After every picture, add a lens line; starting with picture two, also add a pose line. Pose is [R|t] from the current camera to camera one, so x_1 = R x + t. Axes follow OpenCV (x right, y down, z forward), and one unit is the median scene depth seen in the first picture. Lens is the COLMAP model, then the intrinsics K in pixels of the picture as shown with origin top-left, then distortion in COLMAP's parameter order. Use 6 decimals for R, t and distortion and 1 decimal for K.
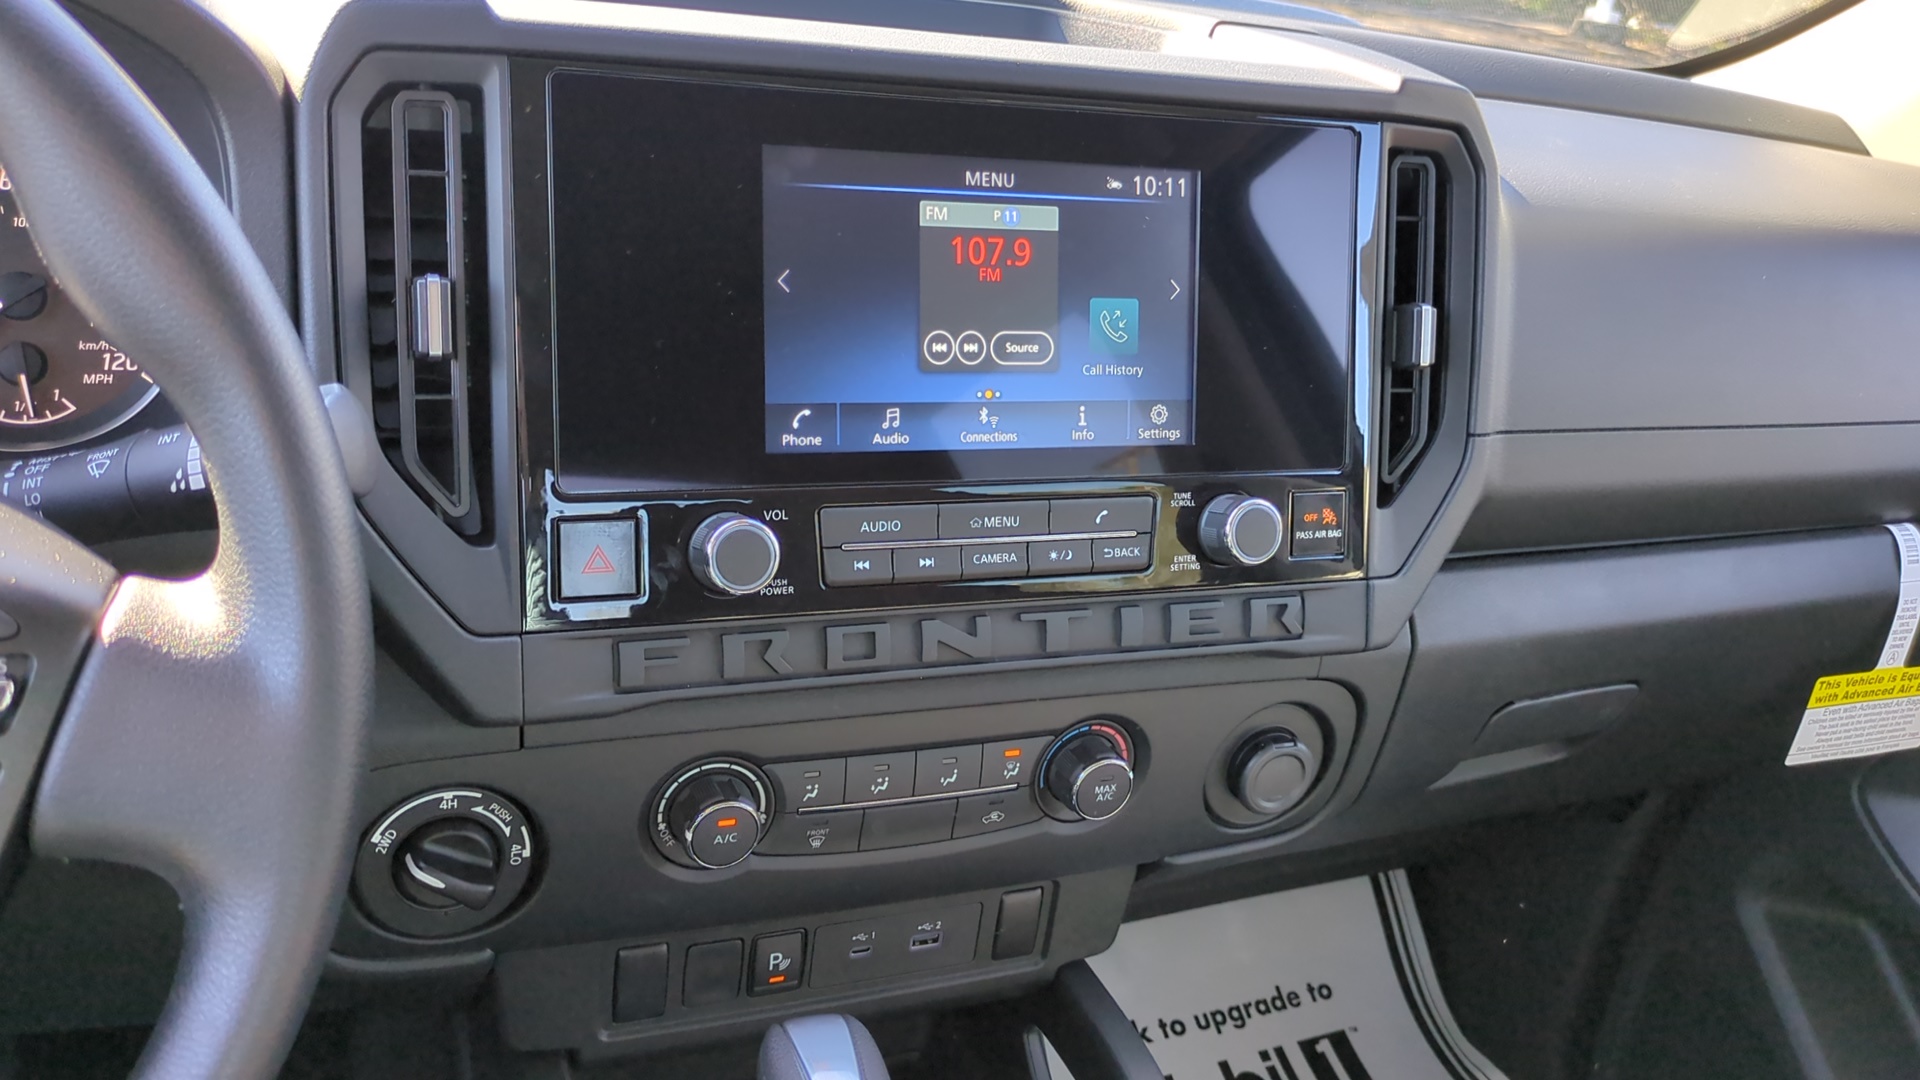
lens RADIAL K [[1620.6, 0, 953.2], [0, 1620.6, 546.8], [0, 0, 1]] dist [0.041162, -0.058435]
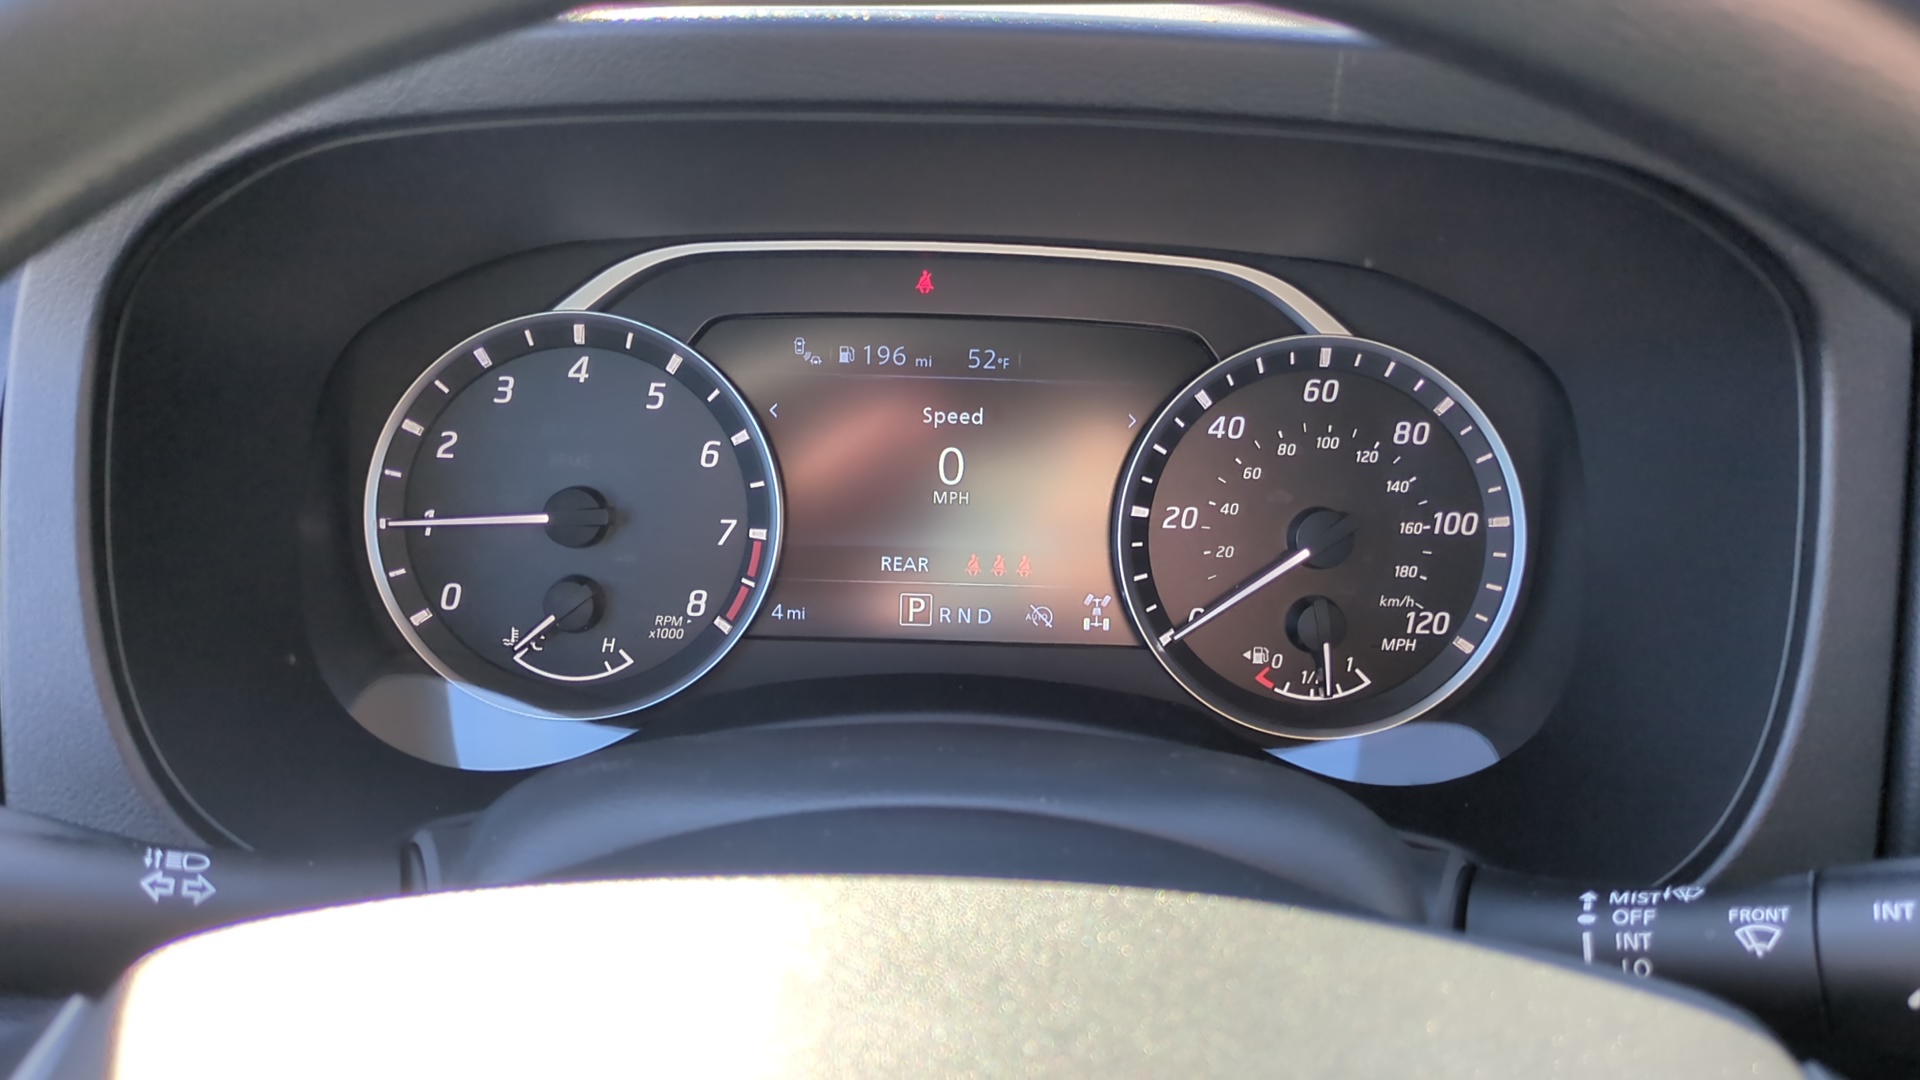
lens RADIAL K [[1620.6, 0, 956.9], [0, 1620.6, 541.4], [0, 0, 1]] dist [0.041162, -0.058435]
pose [[0.915954, 0.053209, -0.397739, -0.379543], [-0.066092, 0.997638, -0.018741, -0.113221], [0.395802, 0.043453, 0.917307, 0.198141]]
